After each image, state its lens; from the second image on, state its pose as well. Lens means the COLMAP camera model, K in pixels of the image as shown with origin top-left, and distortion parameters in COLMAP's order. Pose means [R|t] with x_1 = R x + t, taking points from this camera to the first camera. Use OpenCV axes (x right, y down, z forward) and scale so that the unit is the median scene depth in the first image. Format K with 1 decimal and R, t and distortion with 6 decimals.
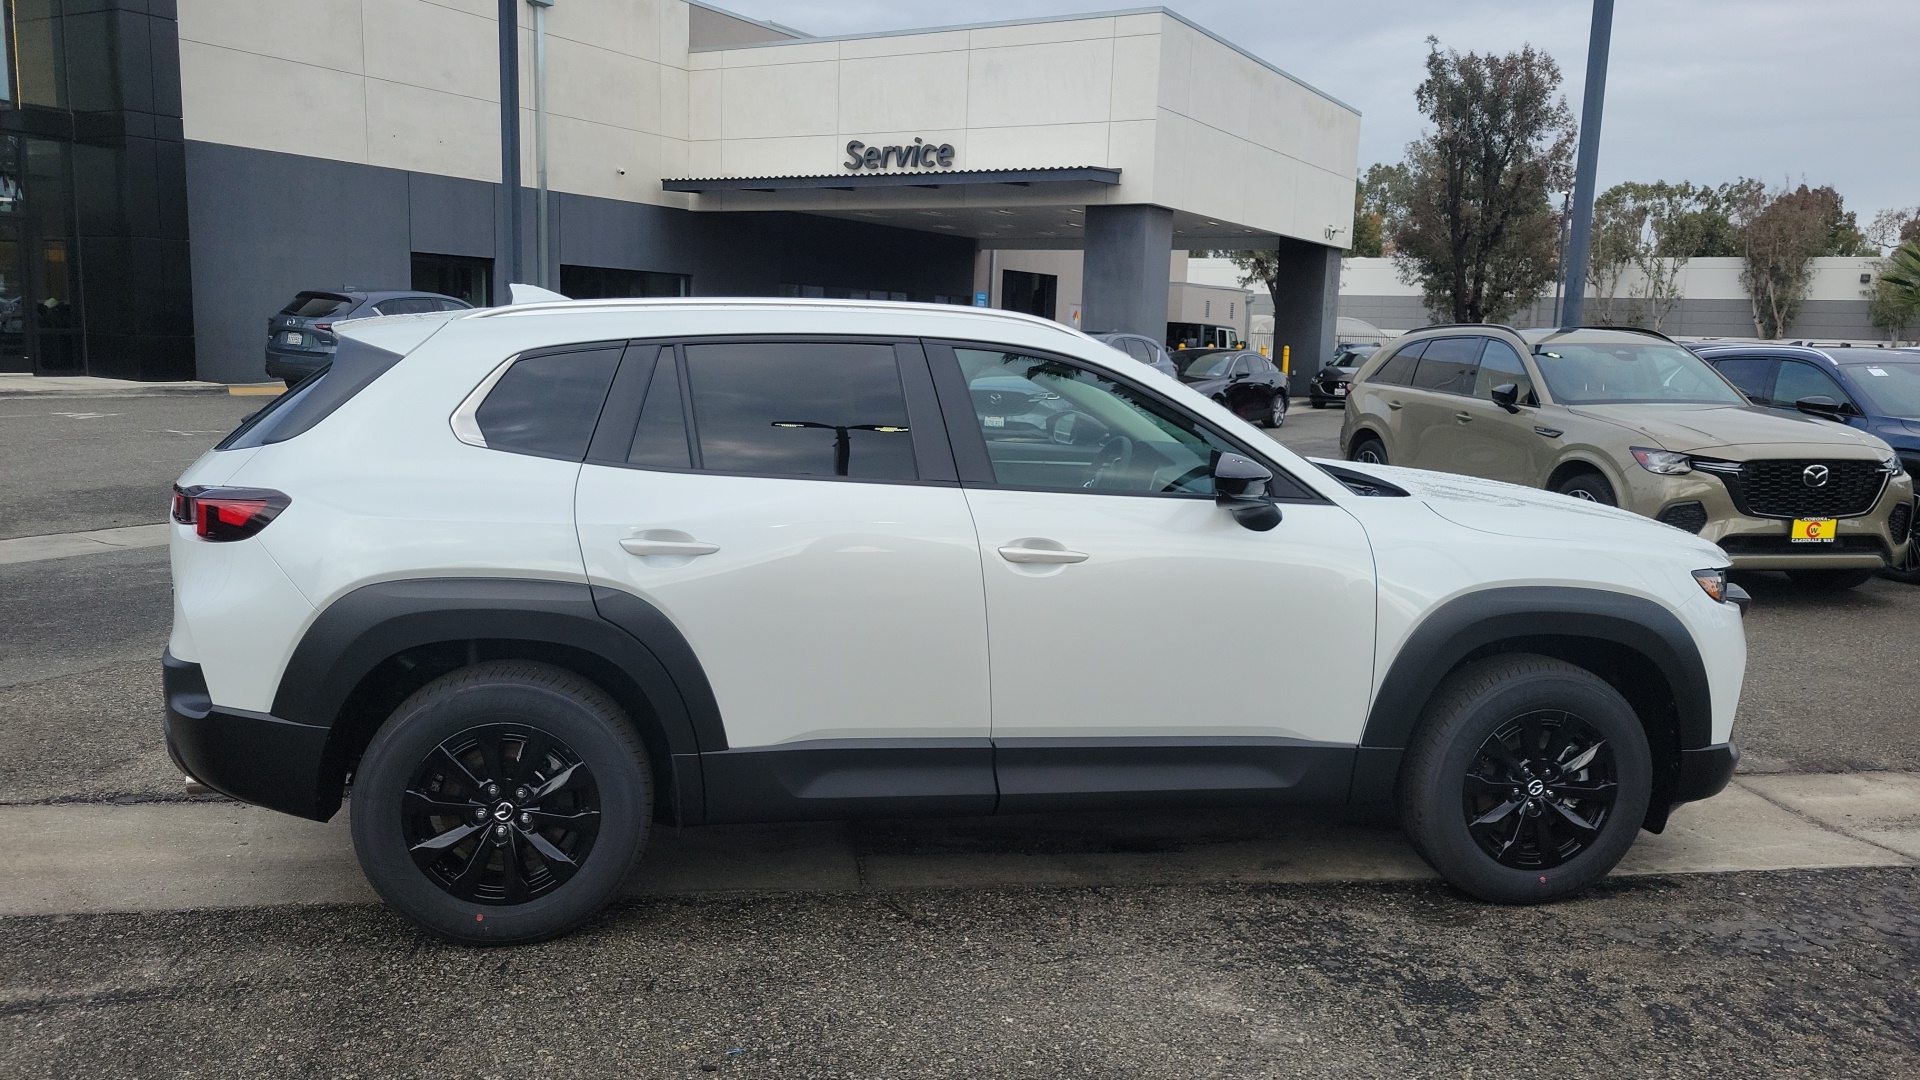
lens RADIAL K [[1438.1, 0, 969.6], [0, 1438.1, 548.9], [0, 0, 1]] dist [0.041583, -0.005712]
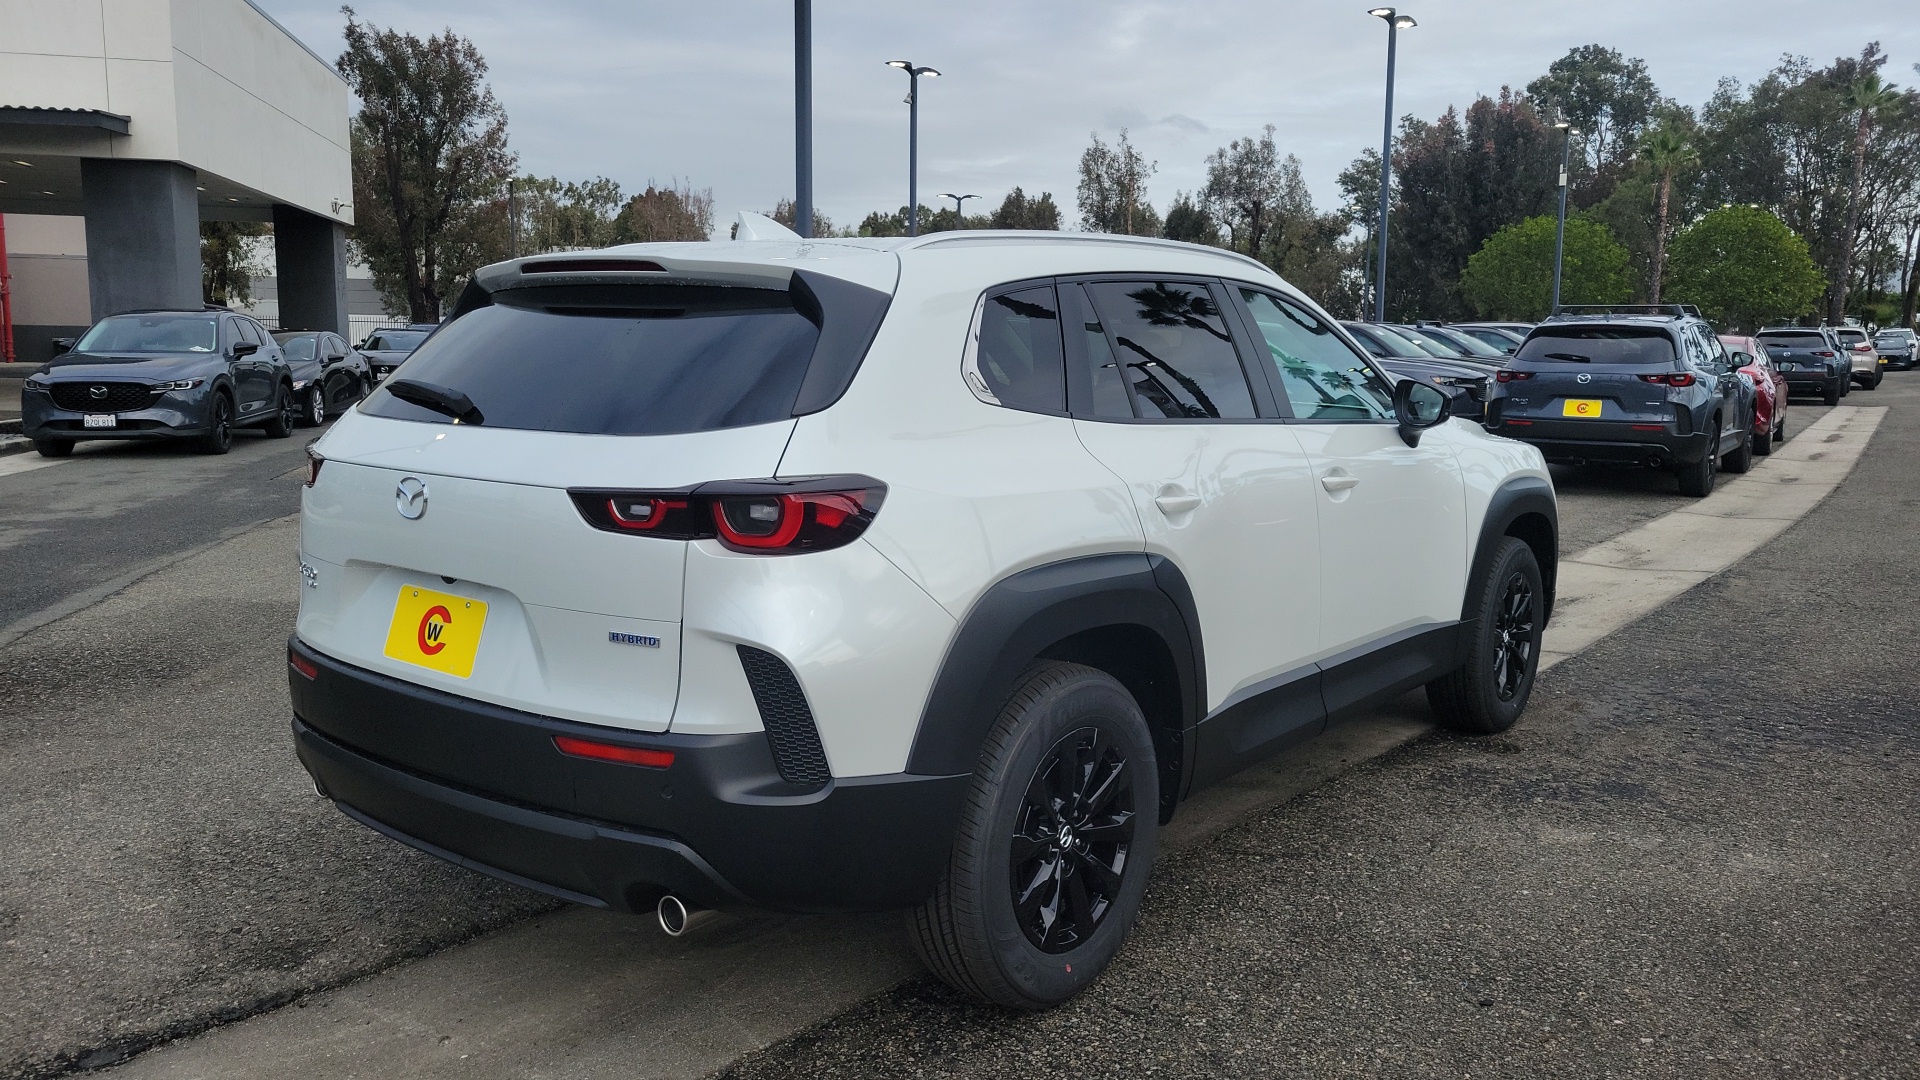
lens RADIAL K [[1434.1, 0, 975.7], [0, 1434.1, 535.7], [0, 0, 1]] dist [0.044888, -0.021636]
pose [[0.738519, -0.111058, 0.665024, -0.834790], [0.110420, 0.992946, 0.043198, -0.031288], [-0.665130, 0.041530, 0.745572, 0.379308]]
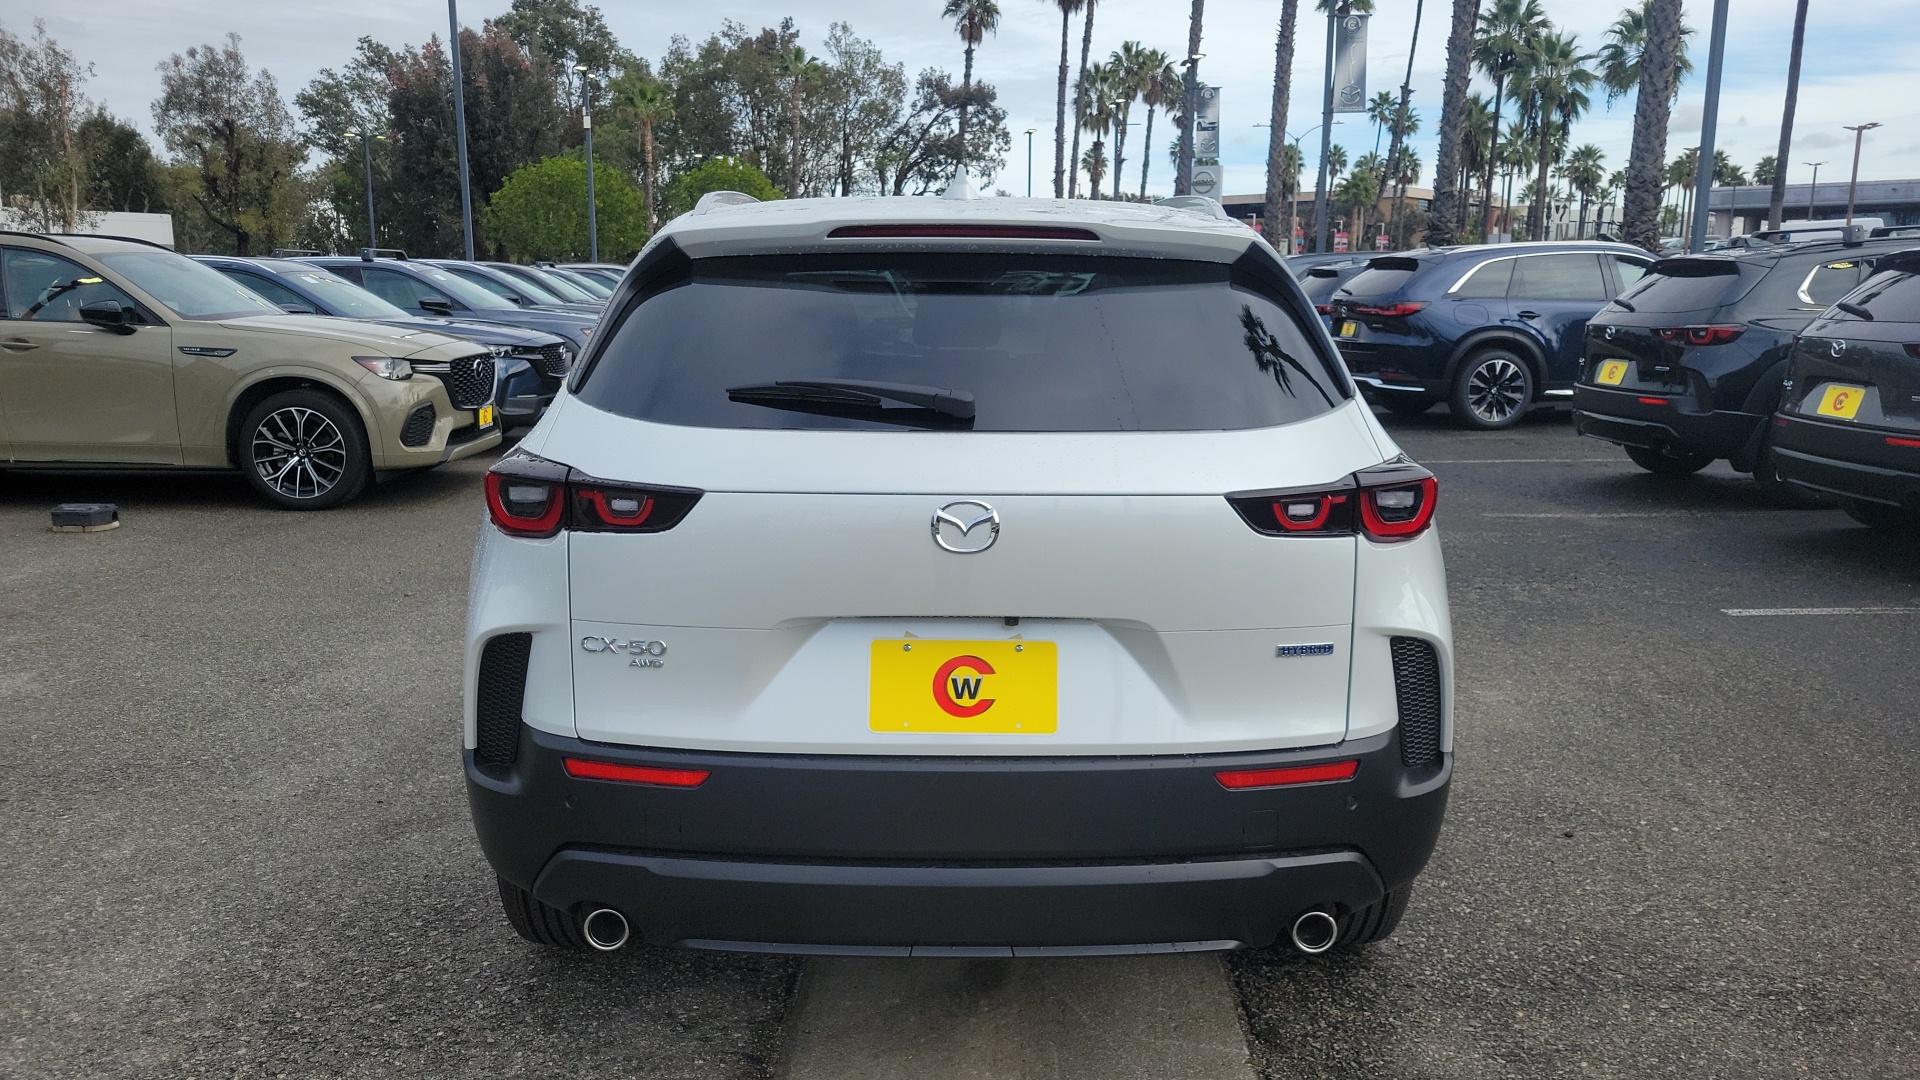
lens RADIAL K [[1441.5, 0, 958.3], [0, 1441.5, 552.8], [0, 0, 1]] dist [0.046970, -0.035046]
pose [[0.156233, -0.206743, 0.965841, -1.115763], [0.147079, 0.971816, 0.184230, -0.144270], [-0.976708, 0.113272, 0.182237, 0.987557]]
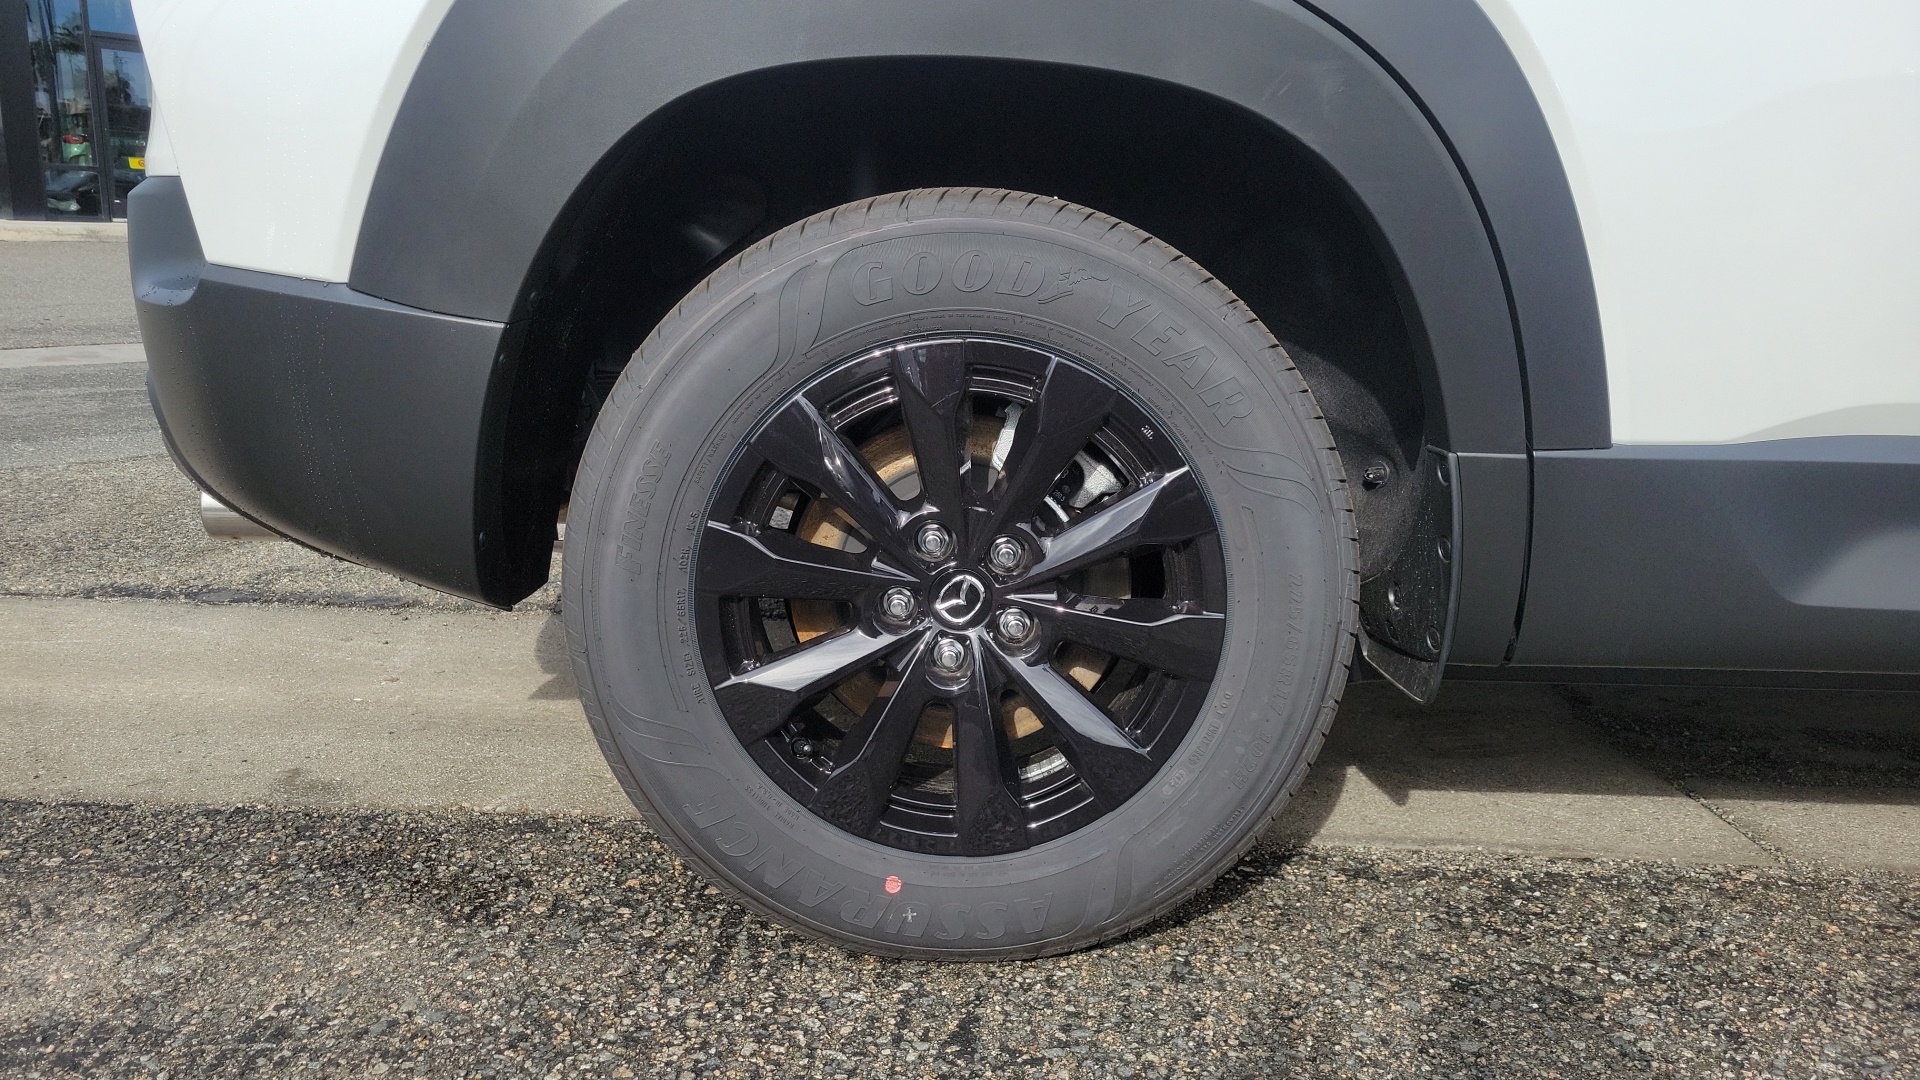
lens RADIAL K [[1434.1, 0, 975.7], [0, 1434.1, 535.7], [0, 0, 1]] dist [0.044888, -0.021636]
pose [[0.986900, 0.031250, -0.158279, -0.244739], [-0.023287, 0.998380, 0.051919, 0.137129], [0.159645, -0.047553, 0.986028, 0.604720]]
